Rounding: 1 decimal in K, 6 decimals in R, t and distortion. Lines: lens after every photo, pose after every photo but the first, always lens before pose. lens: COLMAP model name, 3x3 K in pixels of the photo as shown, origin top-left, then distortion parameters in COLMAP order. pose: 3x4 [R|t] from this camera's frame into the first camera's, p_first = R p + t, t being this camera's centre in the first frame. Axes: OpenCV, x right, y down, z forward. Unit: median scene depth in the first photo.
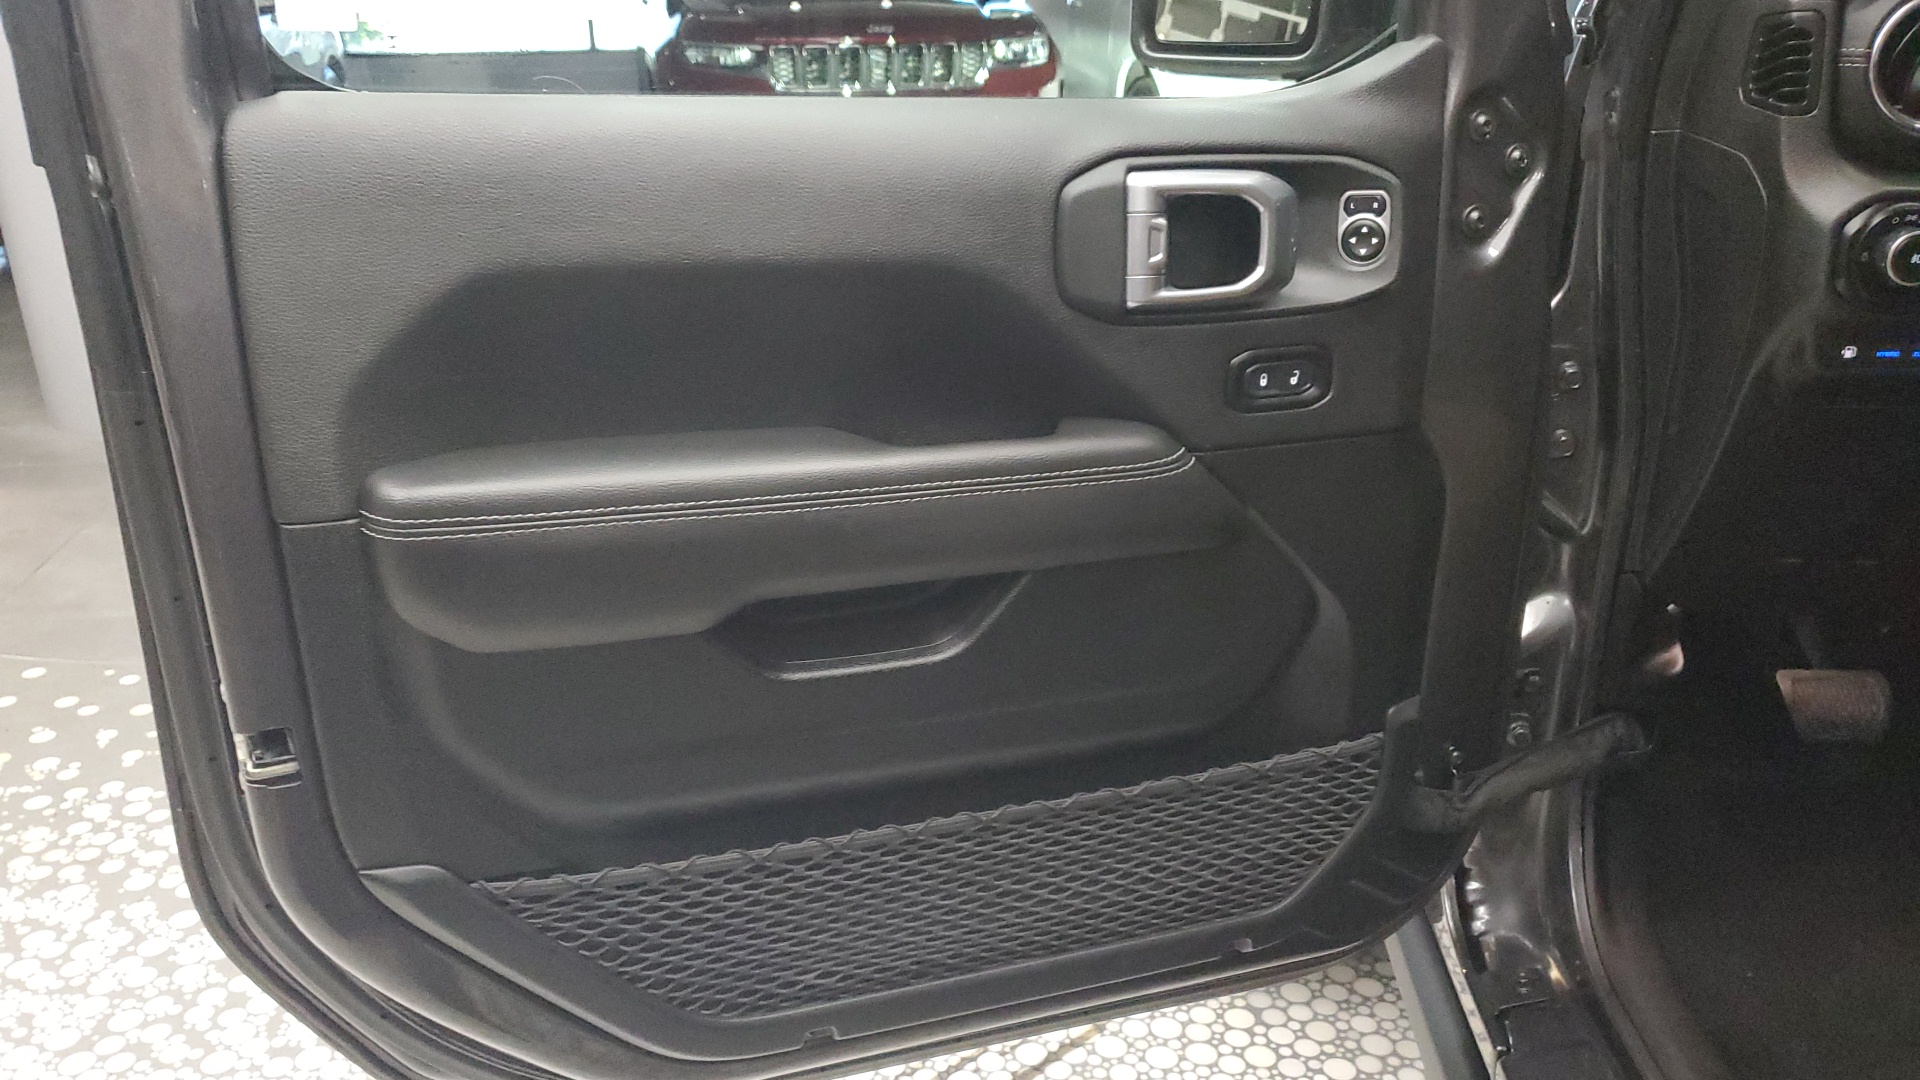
lens RADIAL K [[1567.0, 0, 954.9], [0, 1567.0, 546.2], [0, 0, 1]] dist [0.076791, -0.118691]
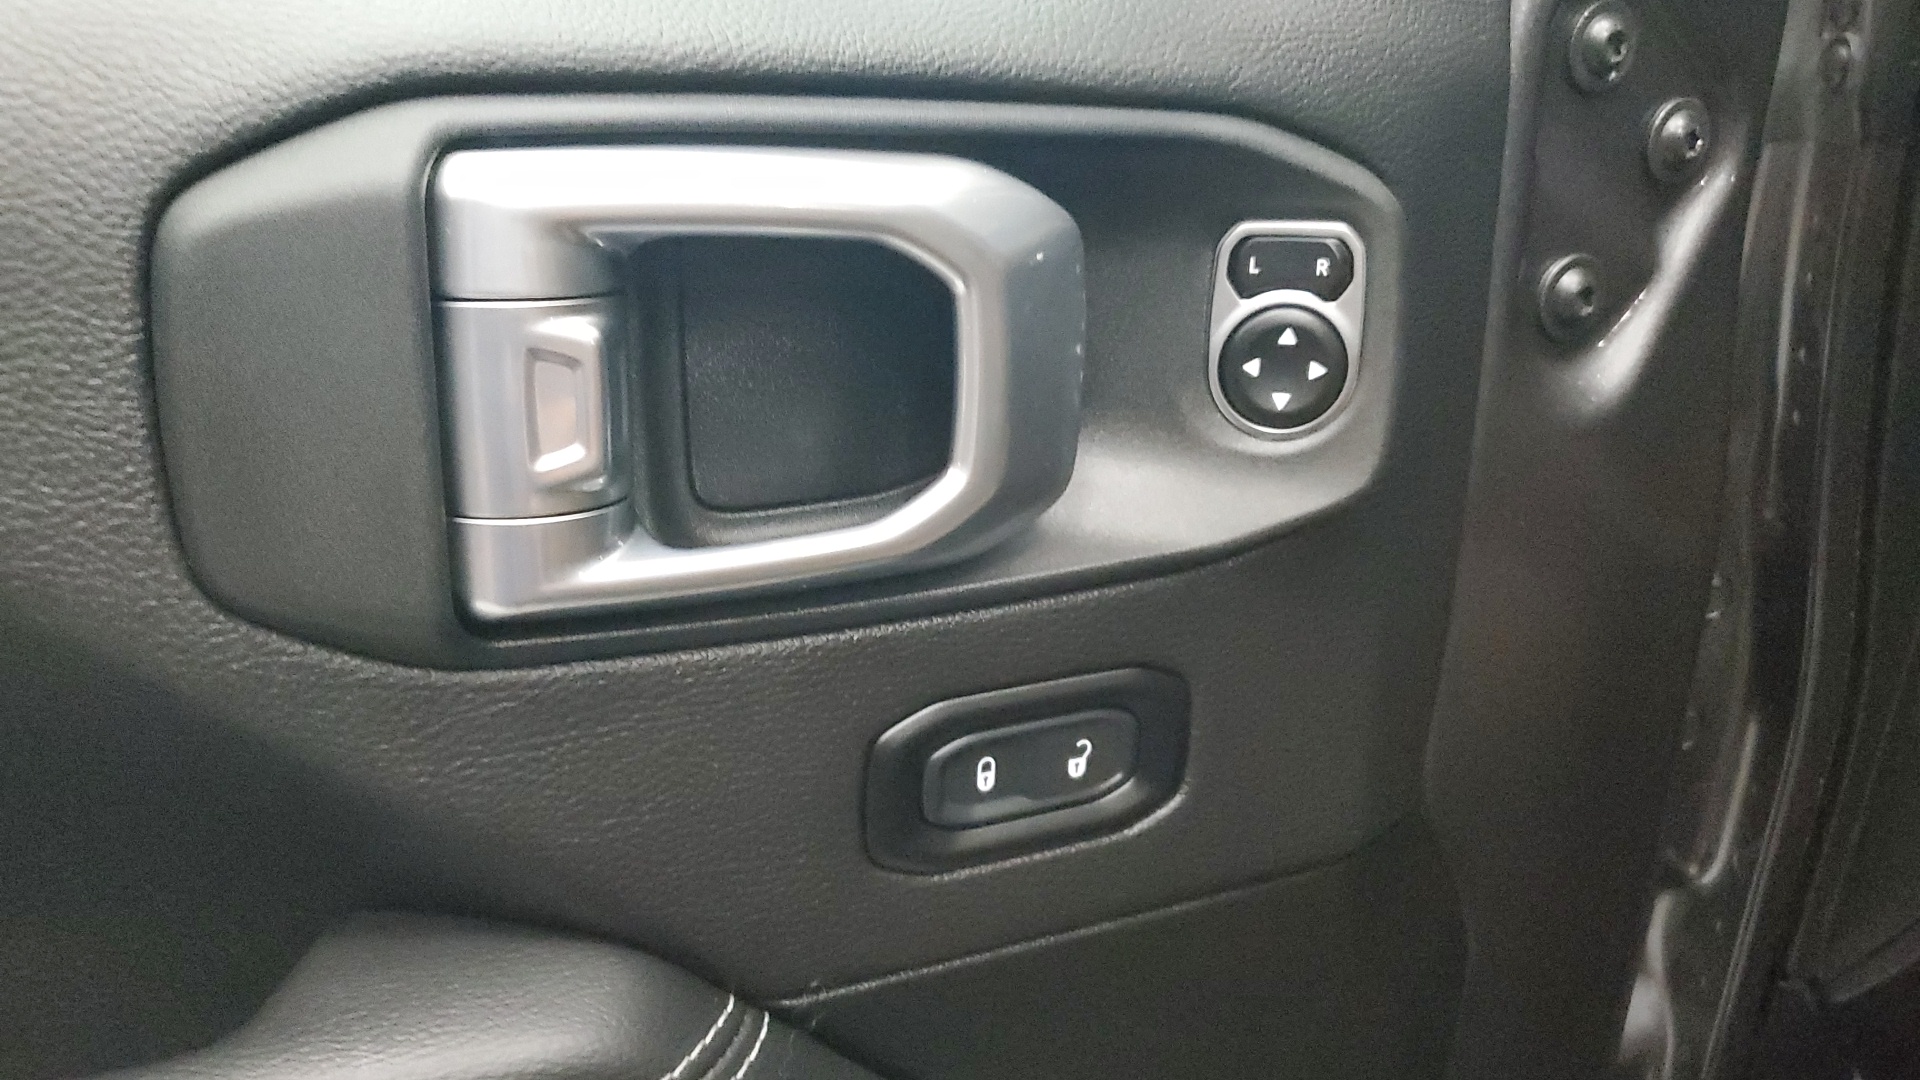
lens RADIAL K [[1567.0, 0, 942.2], [0, 1567.0, 519.4], [0, 0, 1]] dist [0.076791, -0.118691]
pose [[0.998795, 0.017398, 0.045881, 0.170679], [-0.018200, 0.999688, 0.017115, -0.165950], [-0.045569, -0.017929, 0.998800, 0.664668]]
